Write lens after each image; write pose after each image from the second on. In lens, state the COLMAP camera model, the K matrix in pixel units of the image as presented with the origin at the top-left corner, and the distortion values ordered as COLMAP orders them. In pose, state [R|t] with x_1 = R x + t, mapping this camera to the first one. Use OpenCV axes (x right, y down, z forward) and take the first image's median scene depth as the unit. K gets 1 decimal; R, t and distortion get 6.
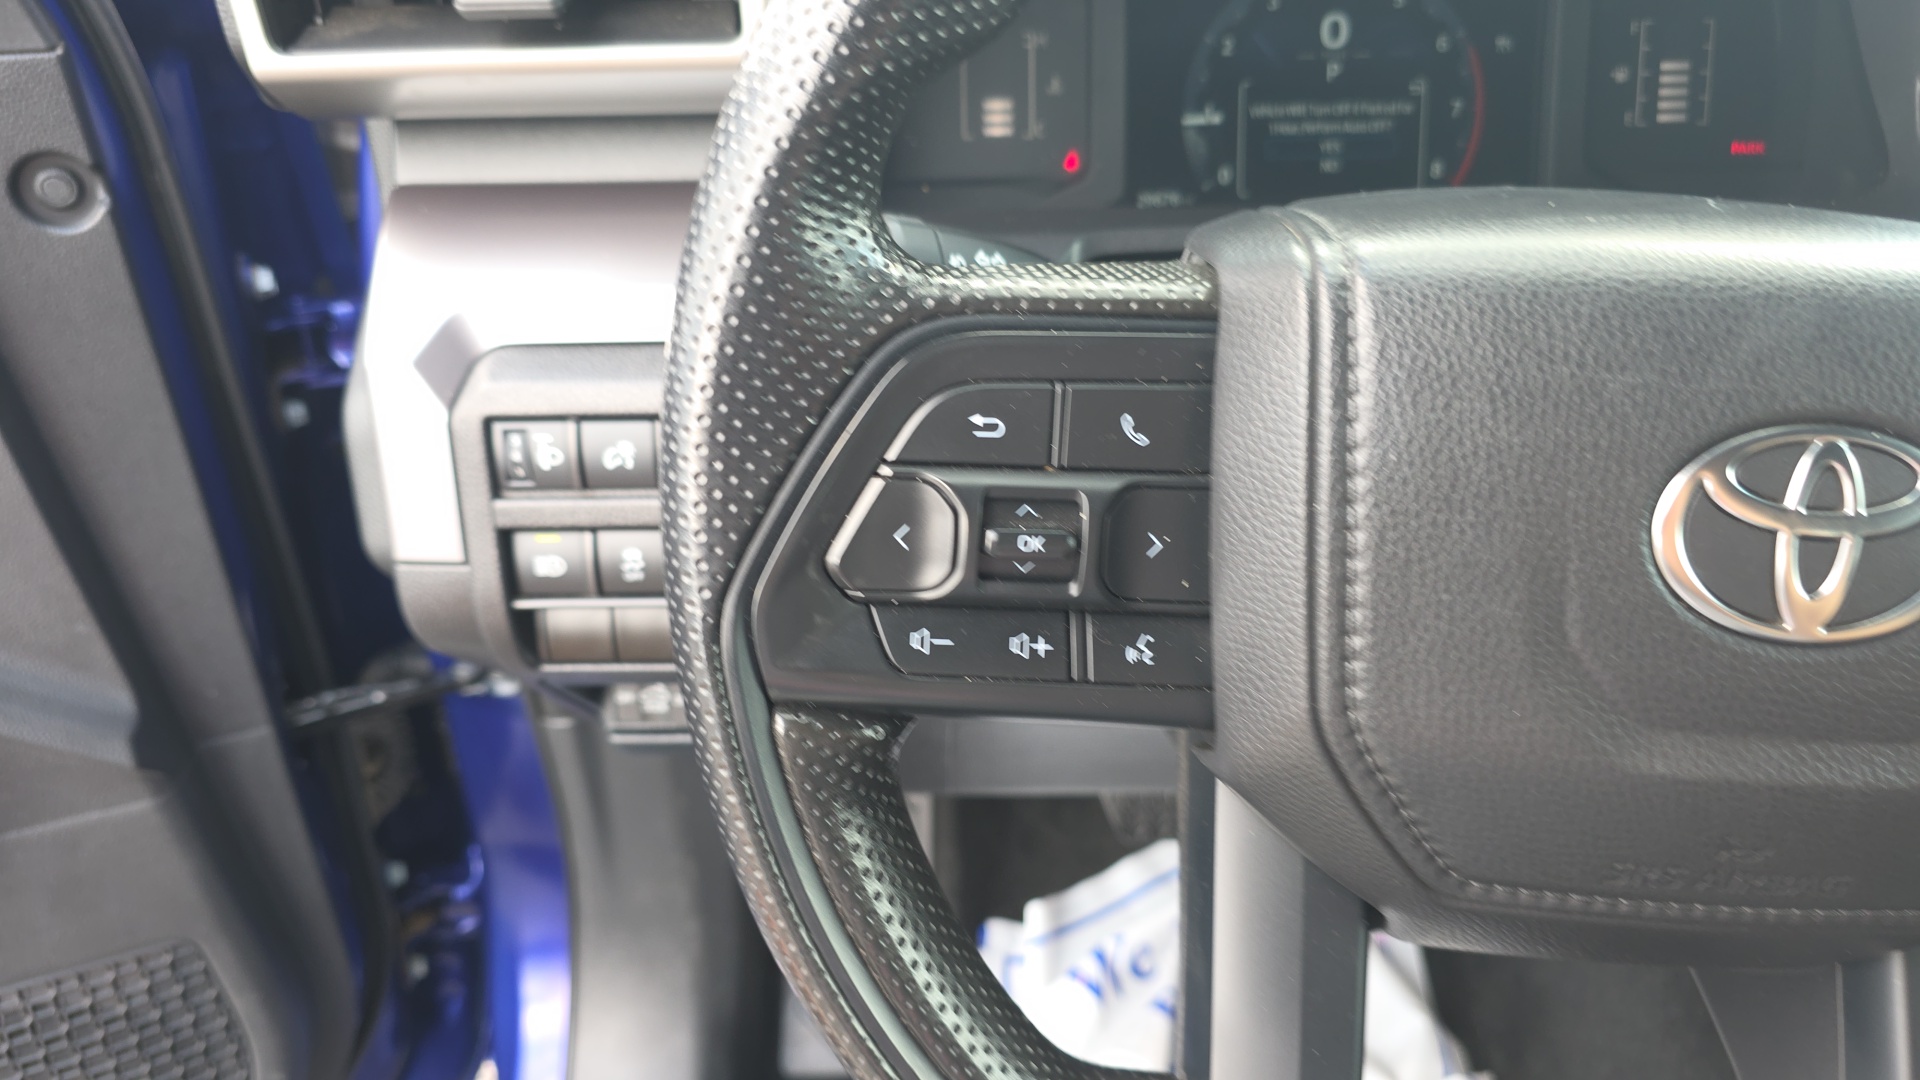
lens RADIAL K [[1327.1, 0, 932.5], [0, 1327.1, 543.9], [0, 0, 1]] dist [0.020035, -0.032316]
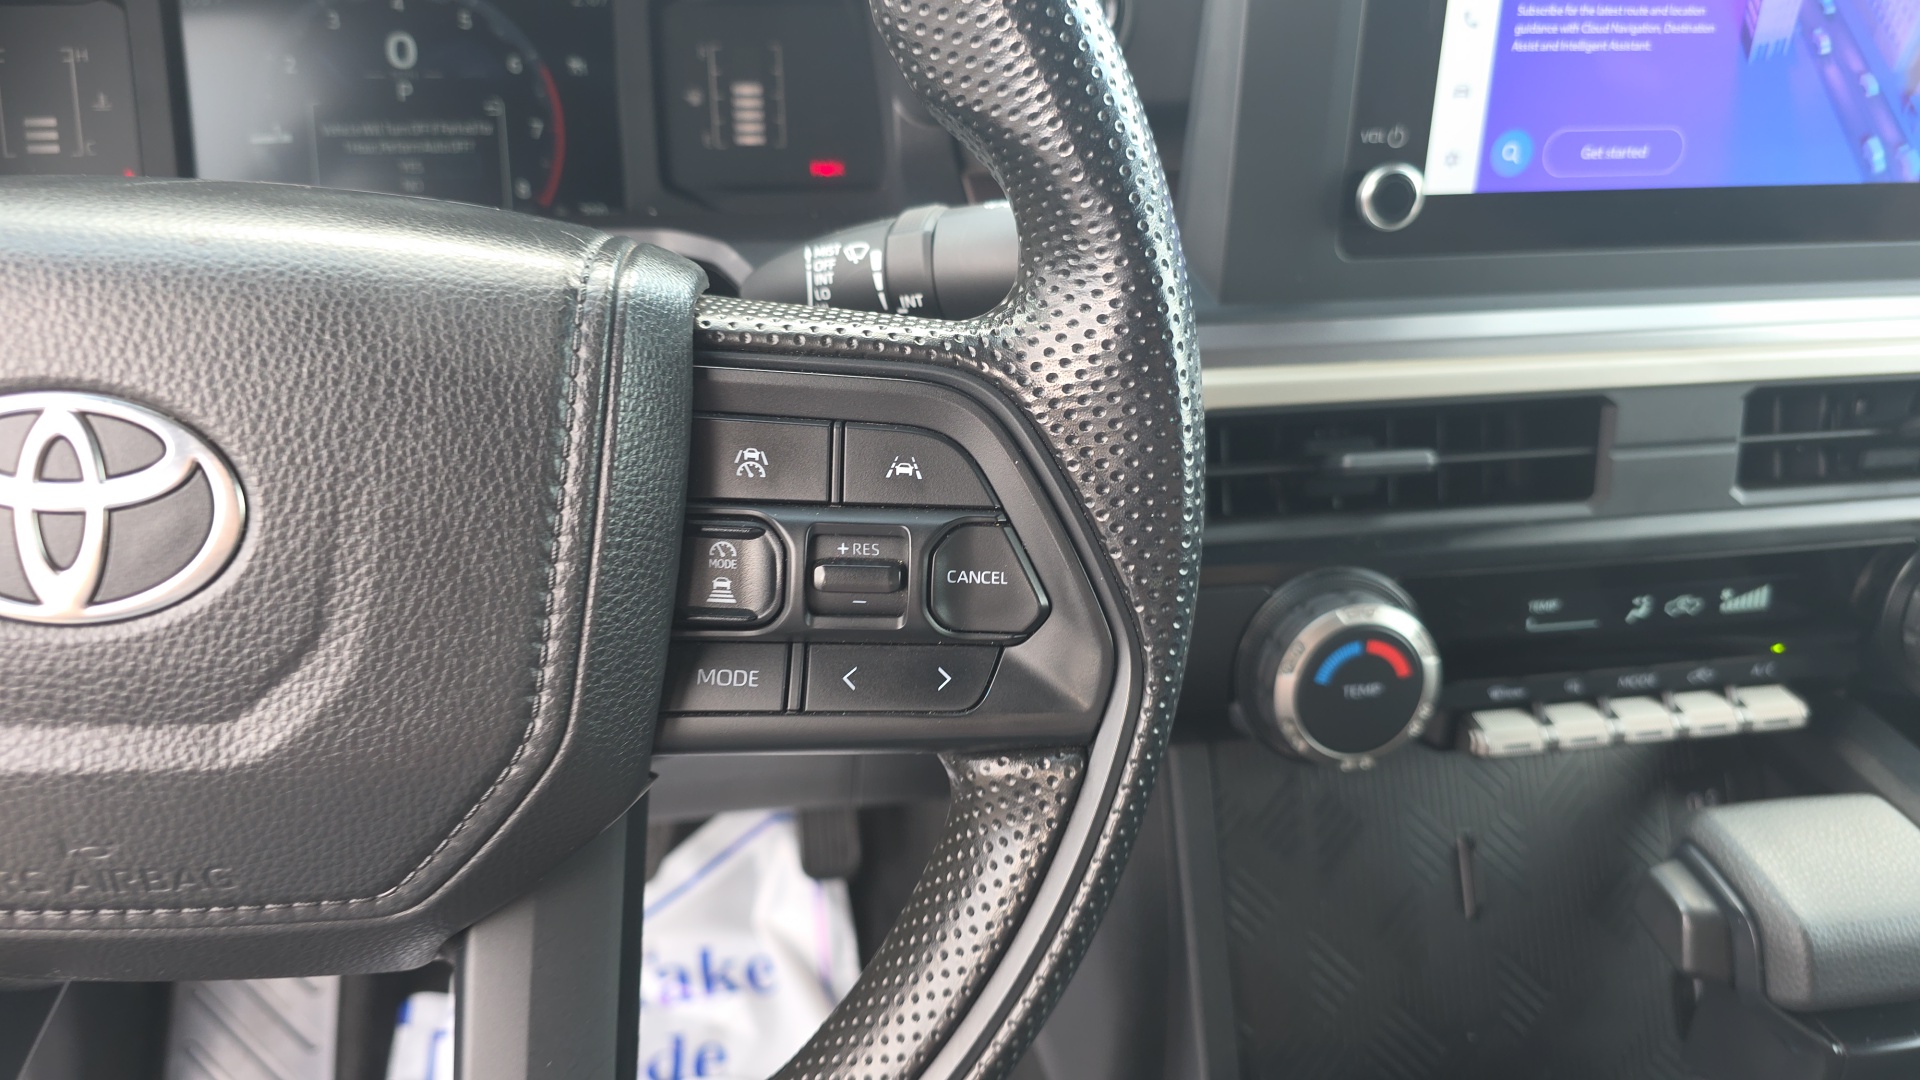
lens RADIAL K [[1327.1, 0, 944.3], [0, 1327.1, 529.9], [0, 0, 1]] dist [0.020035, -0.032316]
pose [[0.983701, -0.038991, 0.175531, 0.512933], [0.048479, 0.997567, -0.050091, 0.040332], [-0.173151, 0.057785, 0.983199, -0.024212]]
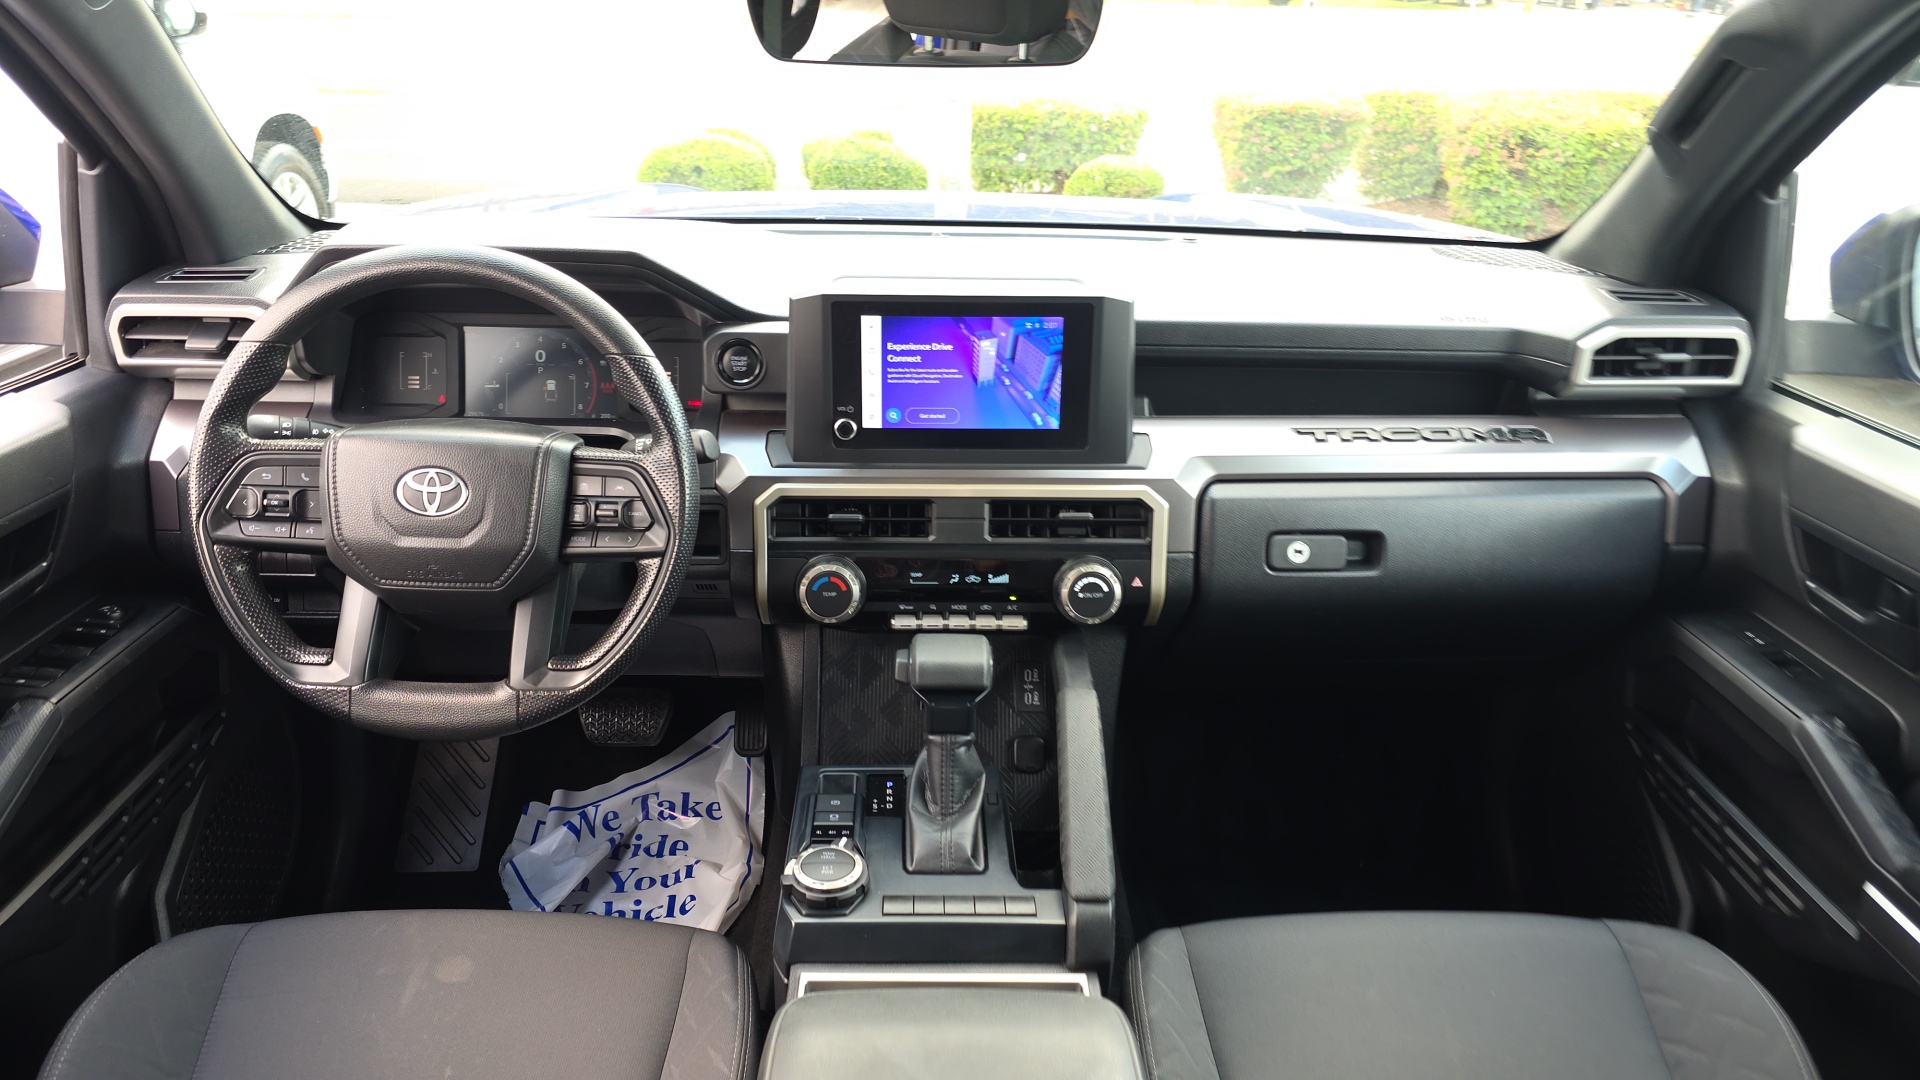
lens RADIAL K [[1327.1, 0, 1003.7], [0, 1327.1, 506.6], [0, 0, 1]] dist [0.020035, -0.032316]
pose [[0.997405, 0.028886, 0.065946, 1.077134], [-0.017797, 0.986477, -0.162932, 0.344965], [-0.069760, 0.161335, 0.984431, -1.696774]]
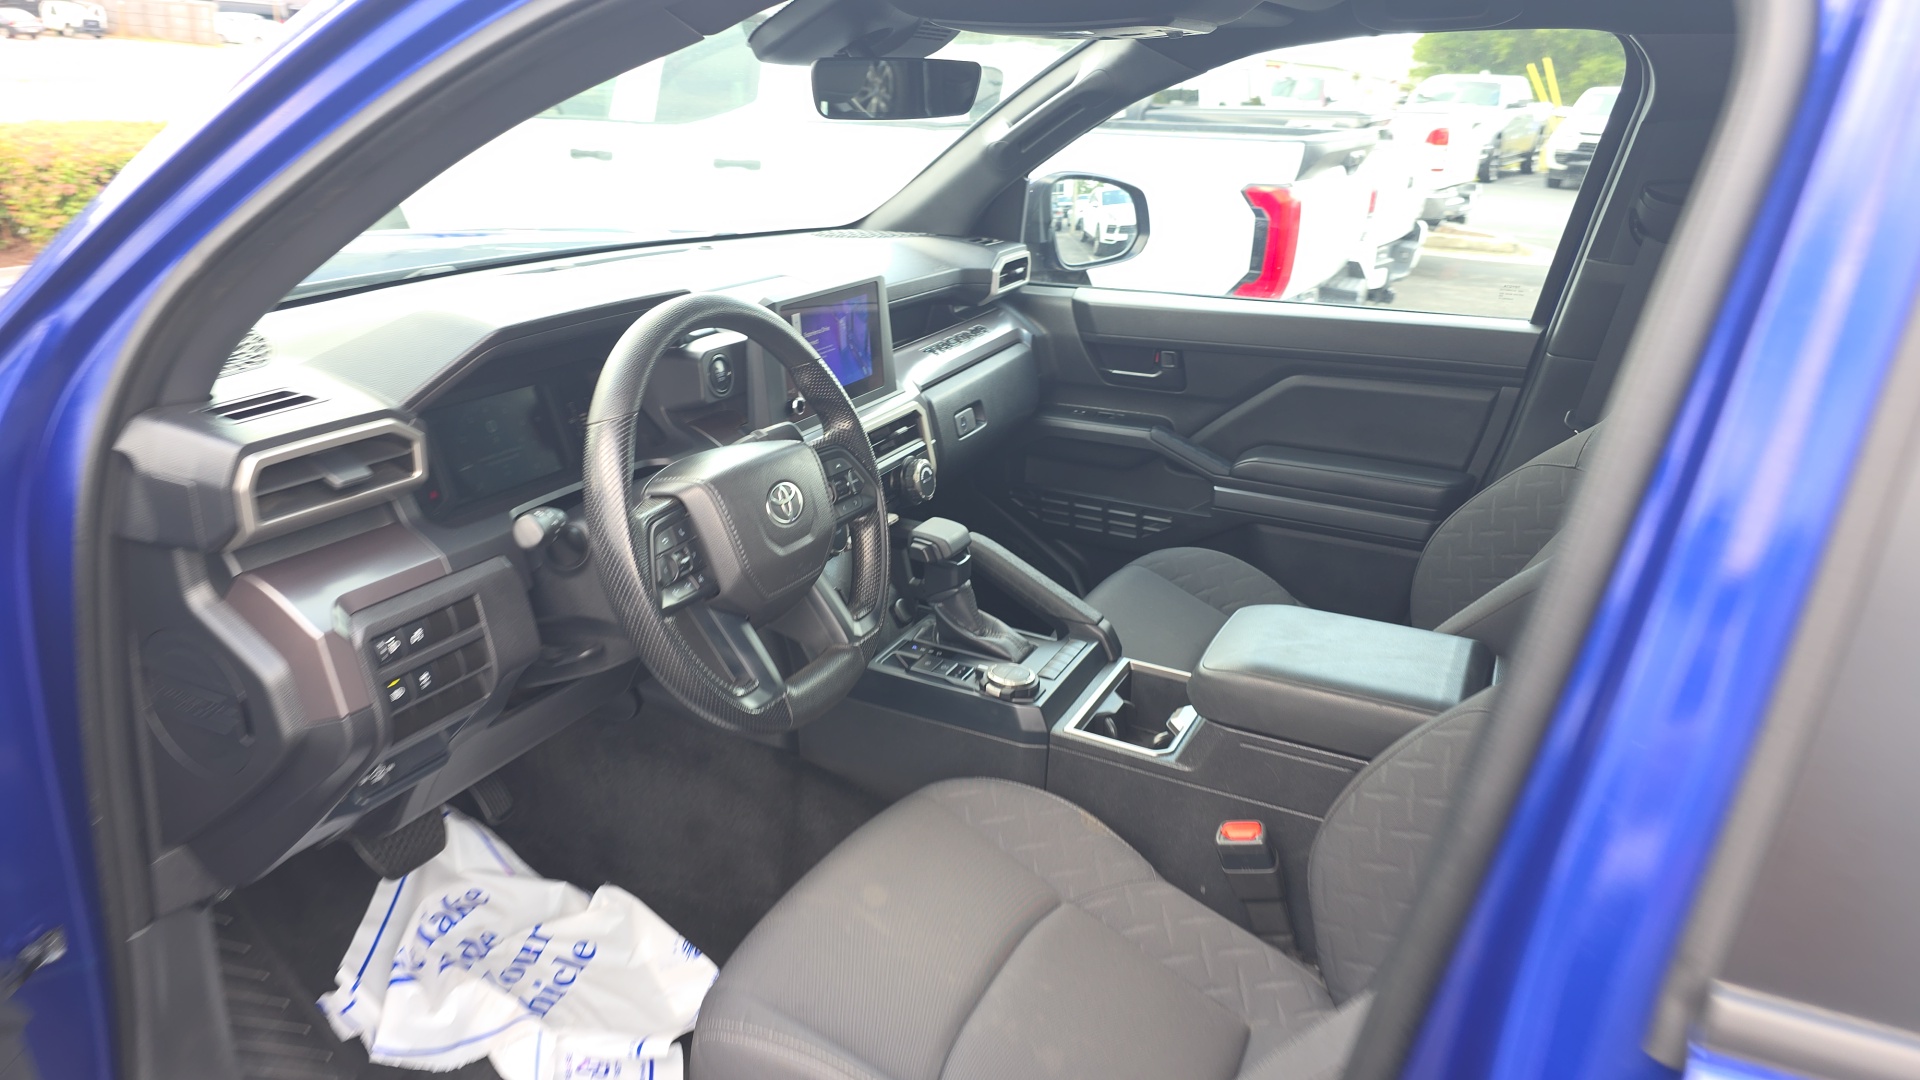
lens RADIAL K [[1327.1, 0, 963.9], [0, 1327.1, 477.8], [0, 0, 1]] dist [0.020035, -0.032316]
pose [[0.404372, -0.223557, 0.886852, -1.704824], [0.417784, 0.907738, 0.038327, 0.001282], [-0.813597, 0.355014, 0.460462, -0.957462]]
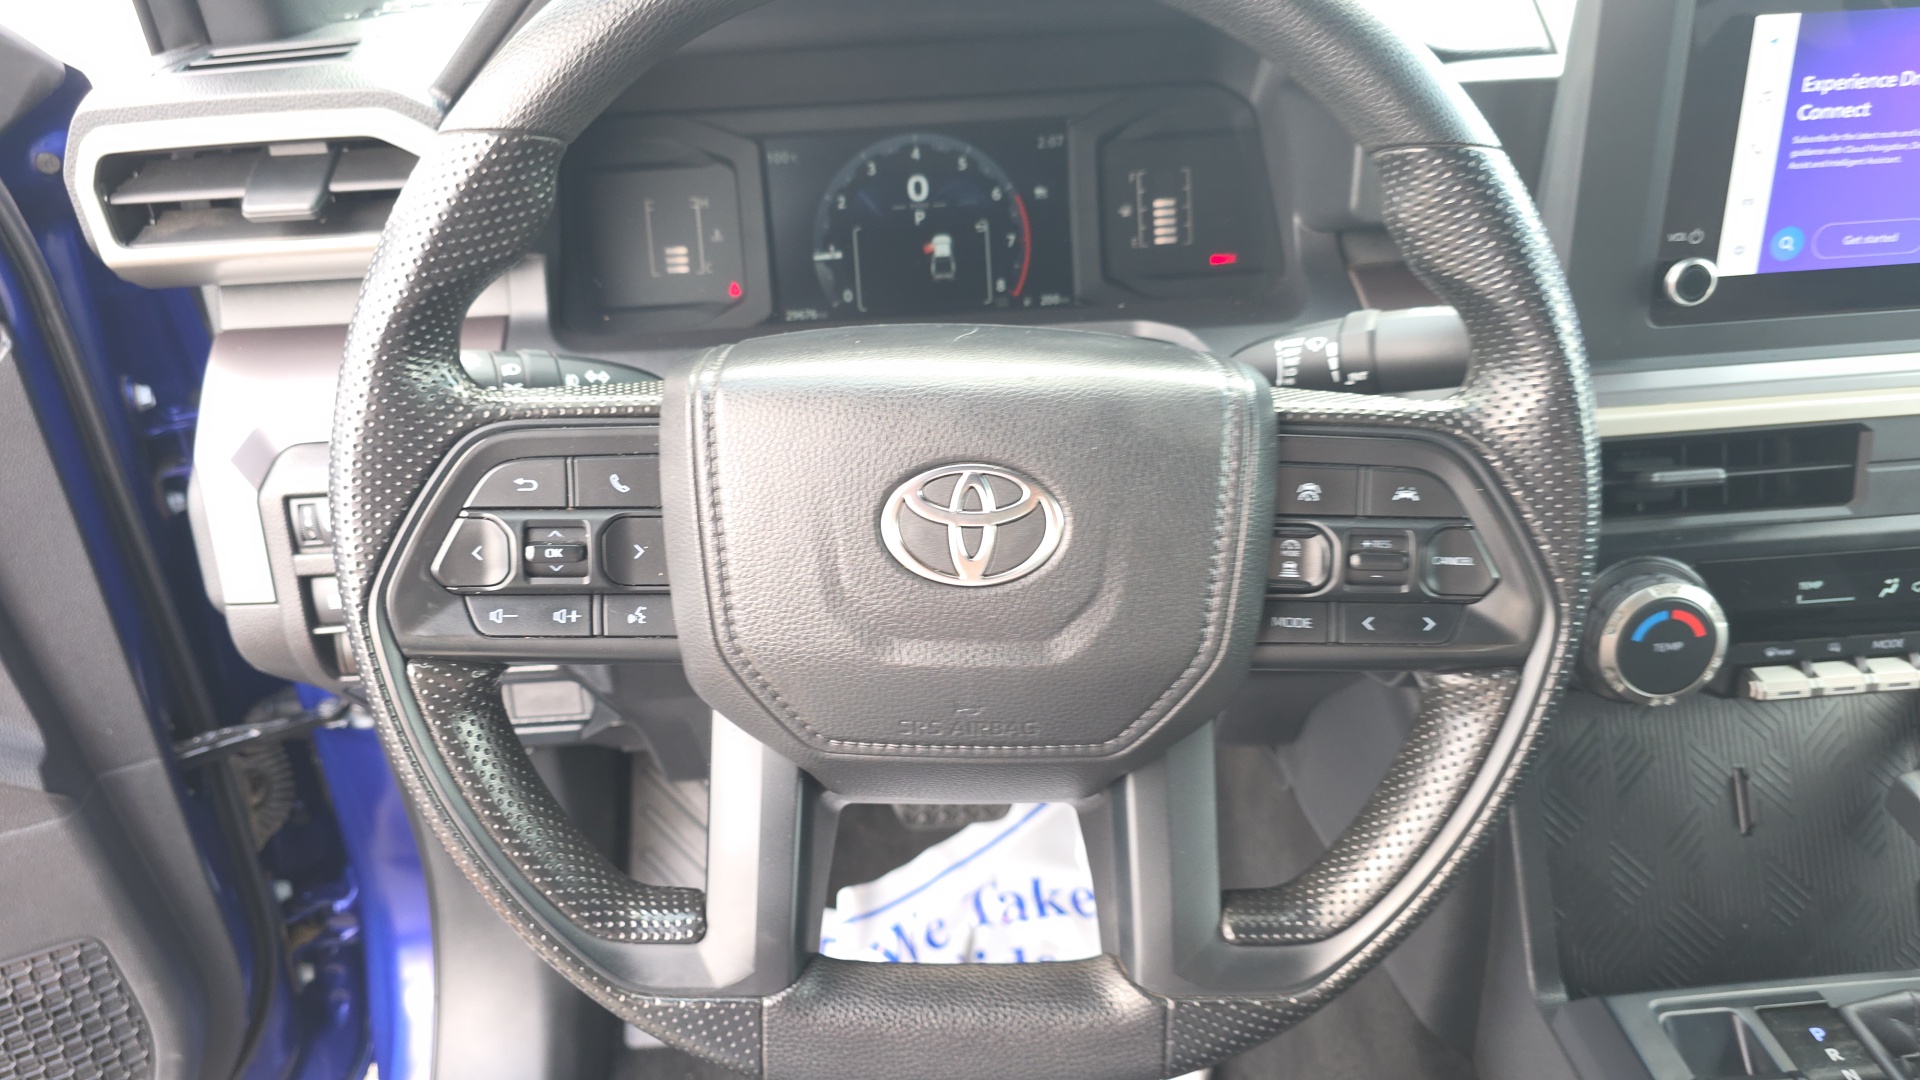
lens RADIAL K [[1327.1, 0, 933.9], [0, 1327.1, 548.9], [0, 0, 1]] dist [0.020035, -0.032316]
pose [[0.998199, -0.048005, 0.035967, 0.251562], [0.049492, 0.997905, -0.041661, 0.044995], [-0.033891, 0.043366, 0.998484, -0.357281]]
